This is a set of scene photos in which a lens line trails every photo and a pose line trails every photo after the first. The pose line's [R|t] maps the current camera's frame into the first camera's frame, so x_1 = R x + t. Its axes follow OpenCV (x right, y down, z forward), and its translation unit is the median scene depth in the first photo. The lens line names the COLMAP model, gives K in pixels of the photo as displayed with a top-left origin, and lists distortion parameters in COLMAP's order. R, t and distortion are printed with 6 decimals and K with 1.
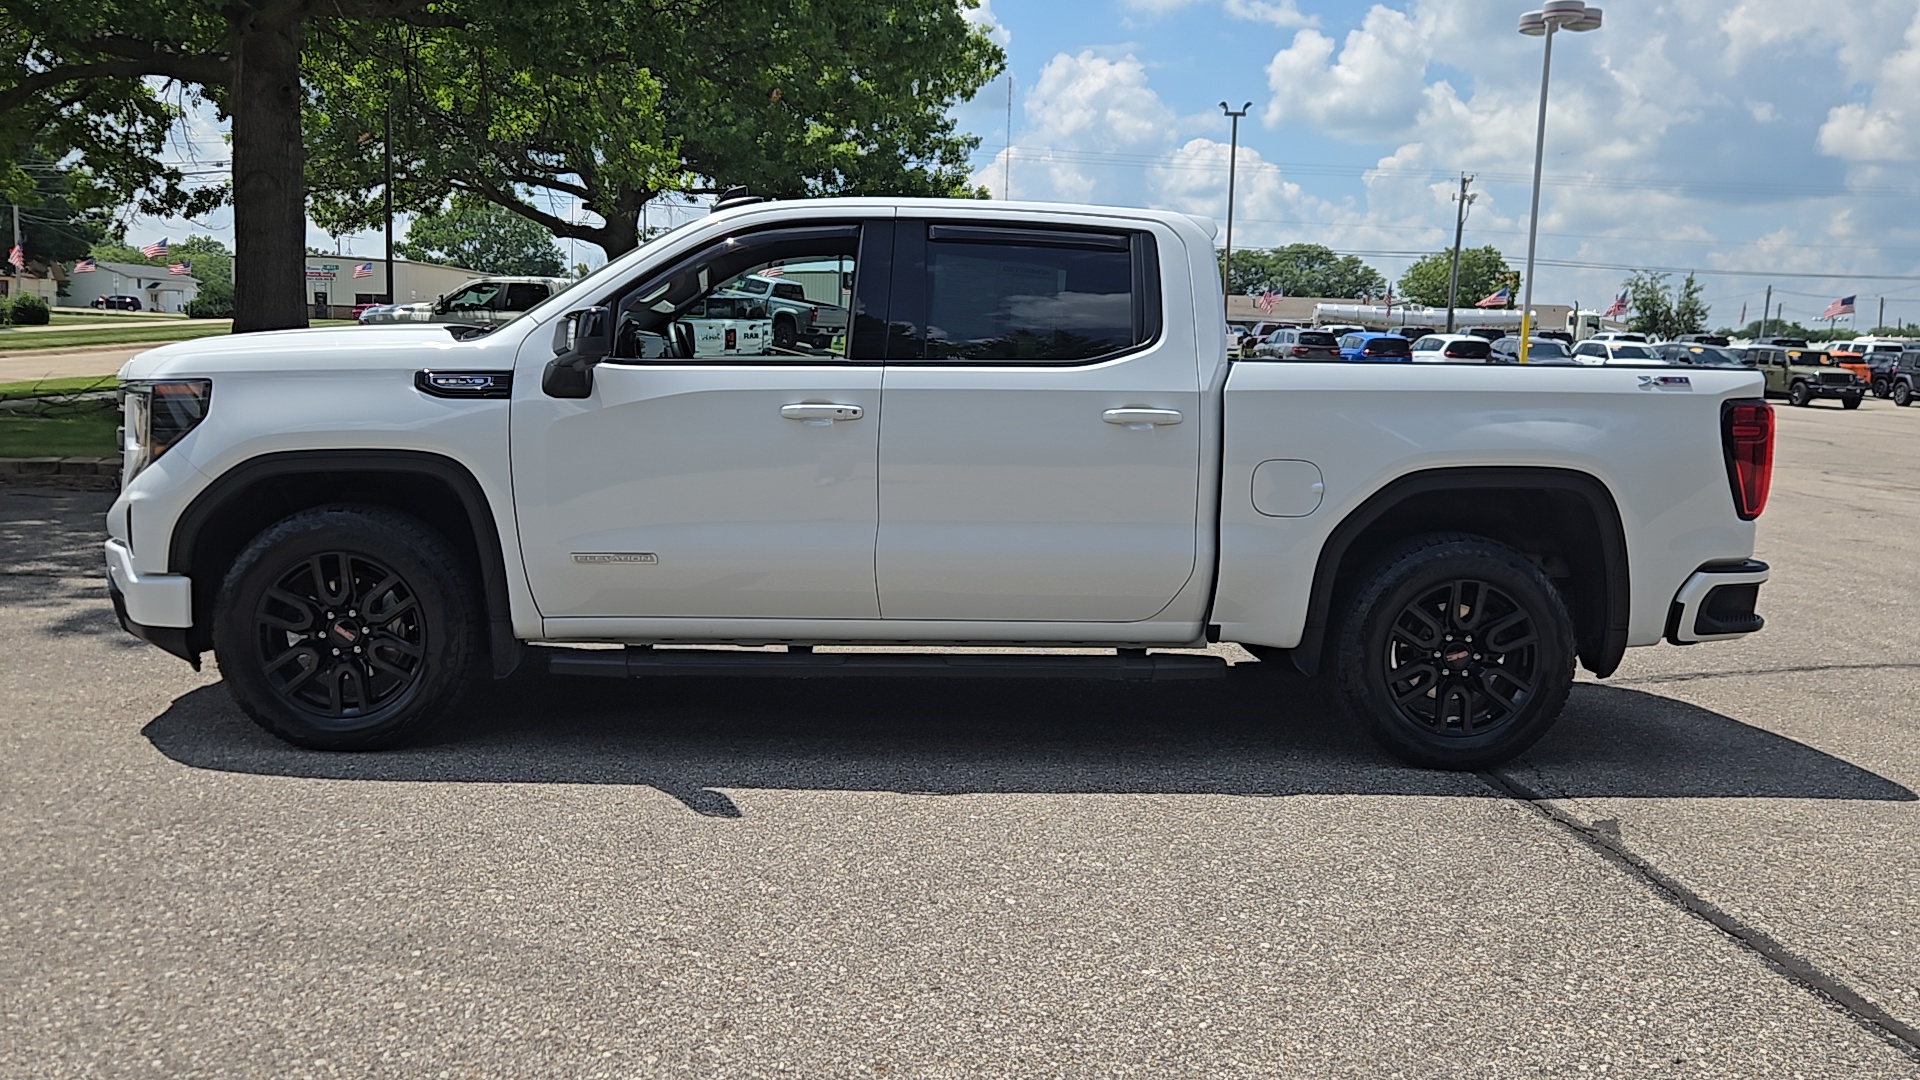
lens RADIAL K [[1606.6, 0, 960.7], [0, 1606.6, 537.4], [0, 0, 1]] dist [0.013220, -0.007000]
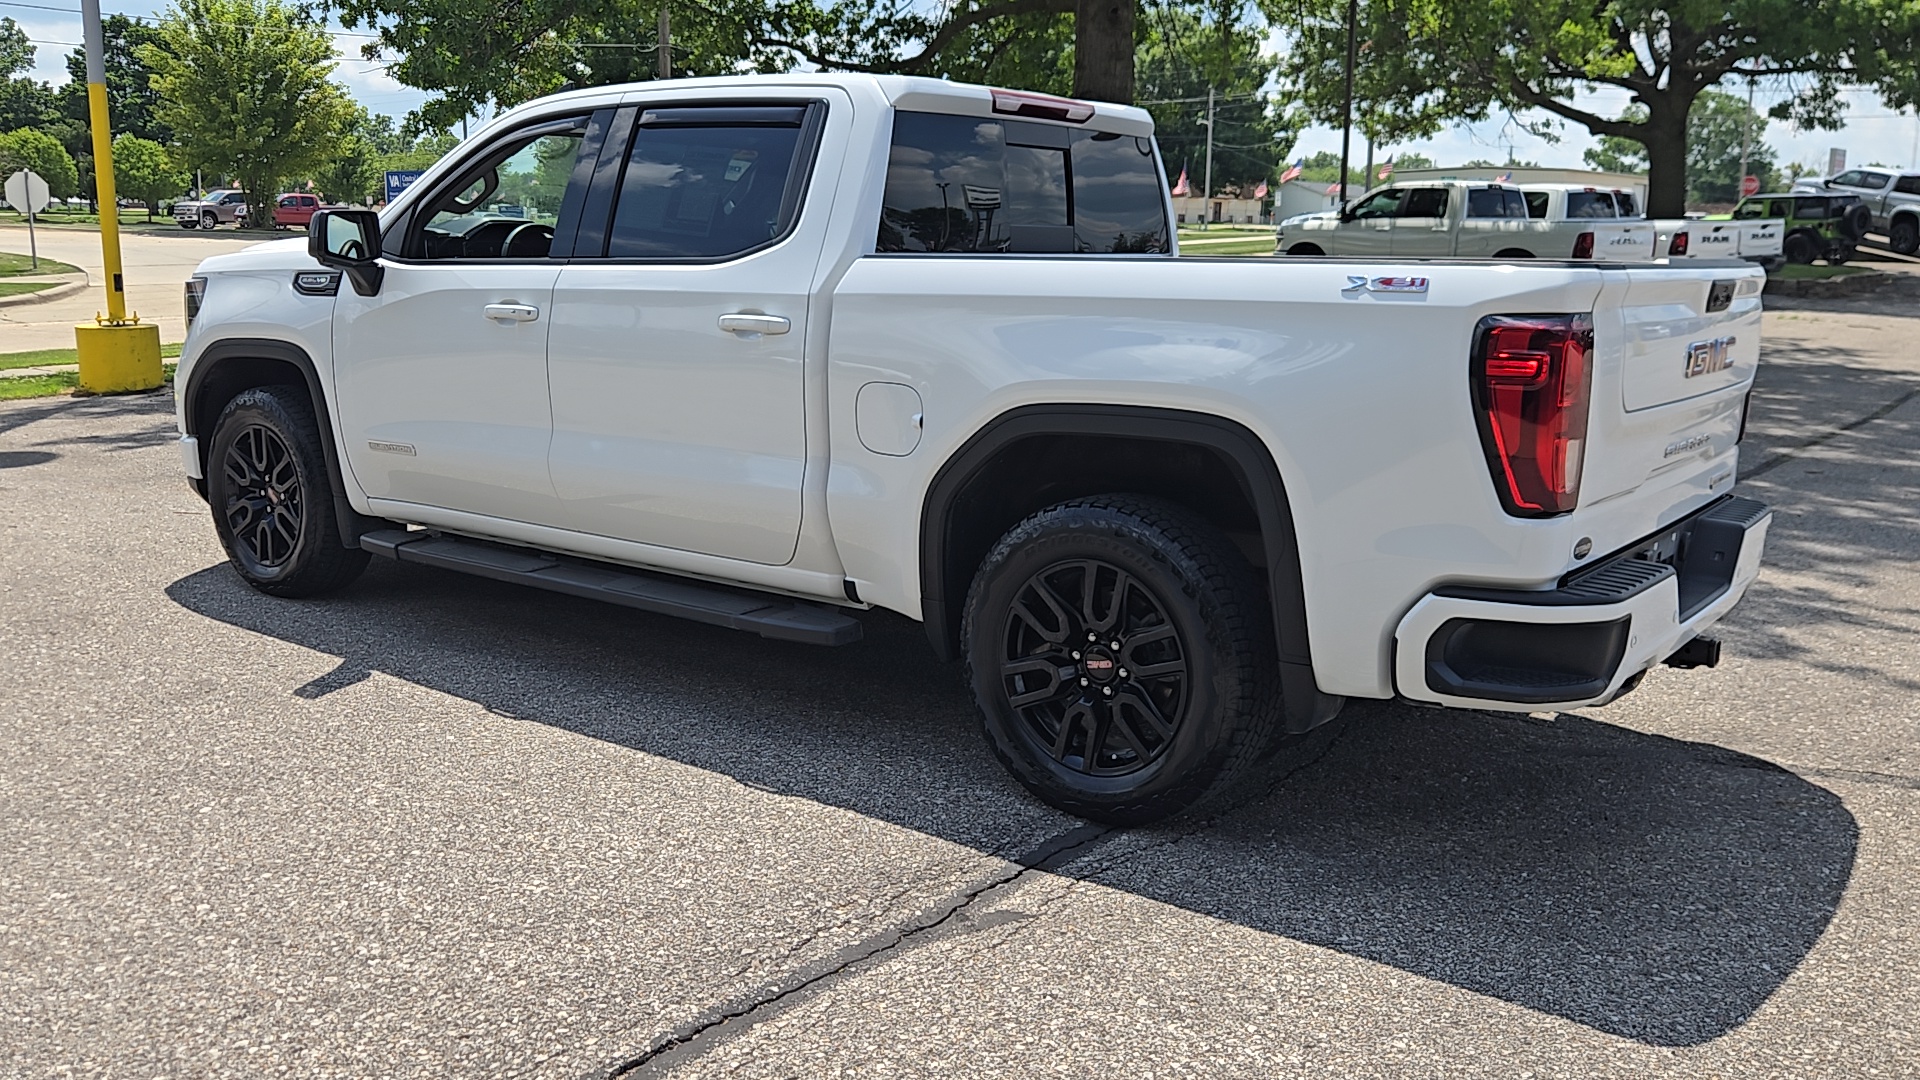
lens RADIAL K [[1606.6, 0, 944.3], [0, 1606.6, 549.8], [0, 0, 1]] dist [0.013220, -0.007000]
pose [[0.750364, 0.110724, -0.651685, 0.149471], [-0.070765, 0.993661, 0.087347, -0.007472], [0.657226, -0.019426, 0.753443, 0.083663]]
